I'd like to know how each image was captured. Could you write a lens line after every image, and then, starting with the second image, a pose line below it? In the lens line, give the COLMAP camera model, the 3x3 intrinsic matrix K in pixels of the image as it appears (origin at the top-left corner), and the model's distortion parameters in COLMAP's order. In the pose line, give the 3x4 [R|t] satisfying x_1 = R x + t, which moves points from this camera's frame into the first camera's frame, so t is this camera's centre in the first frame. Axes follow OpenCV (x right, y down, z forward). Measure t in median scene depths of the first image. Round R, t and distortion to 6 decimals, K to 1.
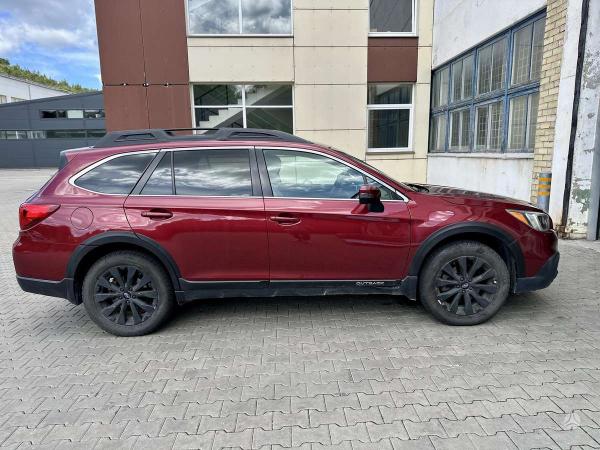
lens RADIAL K [[420.4, 0, 301.8], [0, 420.4, 223.5], [0, 0, 1]] dist [0.006567, 0.000671]
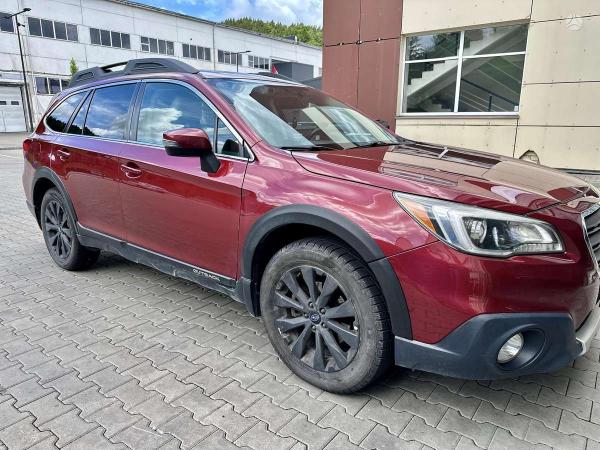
lens RADIAL K [[420.4, 0, 301.8], [0, 420.4, 223.5], [0, 0, 1]] dist [0.006567, 0.000671]
pose [[0.775582, 0.167060, -0.608739, 0.694638], [-0.122385, 0.985842, 0.114622, -0.040333], [0.619269, -0.014398, 0.785047, 0.545106]]
